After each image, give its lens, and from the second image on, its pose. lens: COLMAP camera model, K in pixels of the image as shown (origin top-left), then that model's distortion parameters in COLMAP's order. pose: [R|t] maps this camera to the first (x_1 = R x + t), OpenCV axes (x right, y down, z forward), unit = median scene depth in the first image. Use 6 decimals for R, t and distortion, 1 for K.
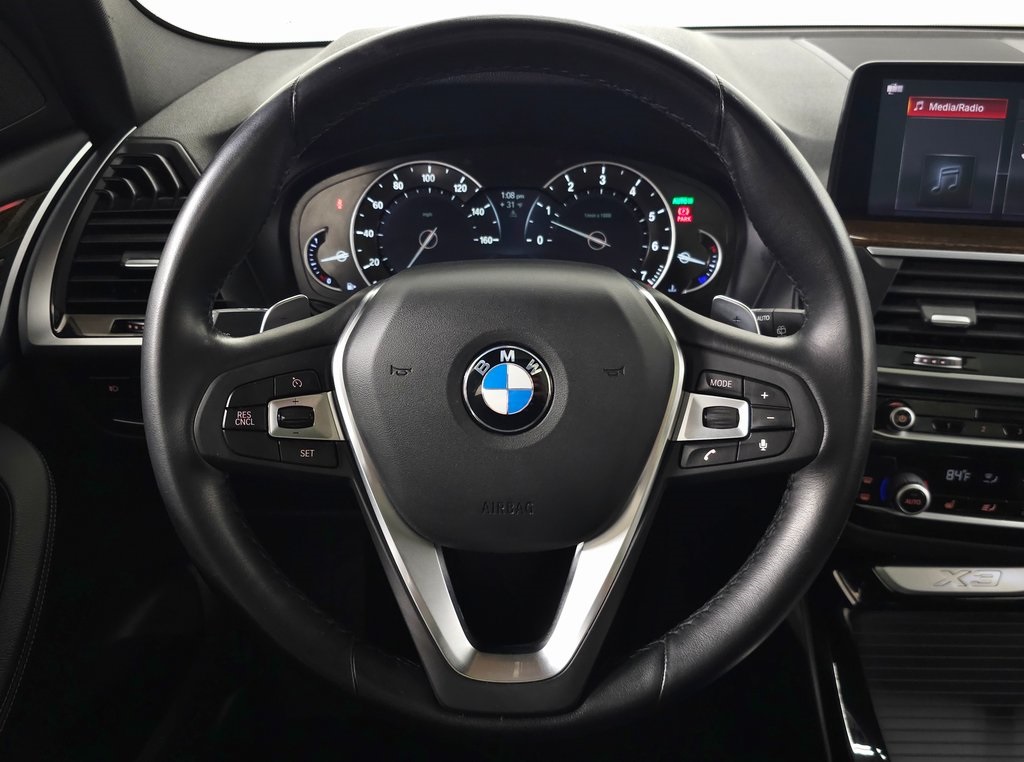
lens RADIAL K [[896.9, 0, 512.0], [0, 896.9, 381.0], [0, 0, 1]] dist [0.125261, -0.262237]
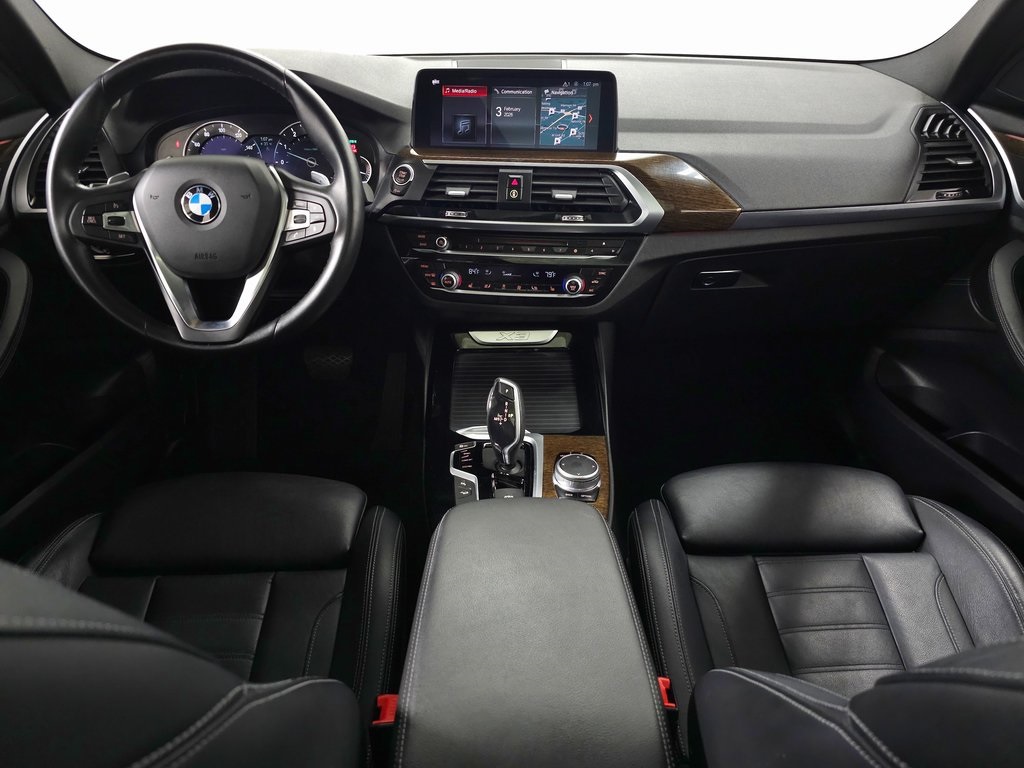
lens RADIAL K [[691.8, 0, 512.0], [0, 691.8, 384.0], [0, 0, 1]] dist [0.006551, -0.004616]
pose [[0.999355, -0.018391, 0.030835, 0.521712], [0.016528, 0.998084, 0.059617, 0.268871], [-0.031872, -0.059069, 0.997745, -0.610441]]
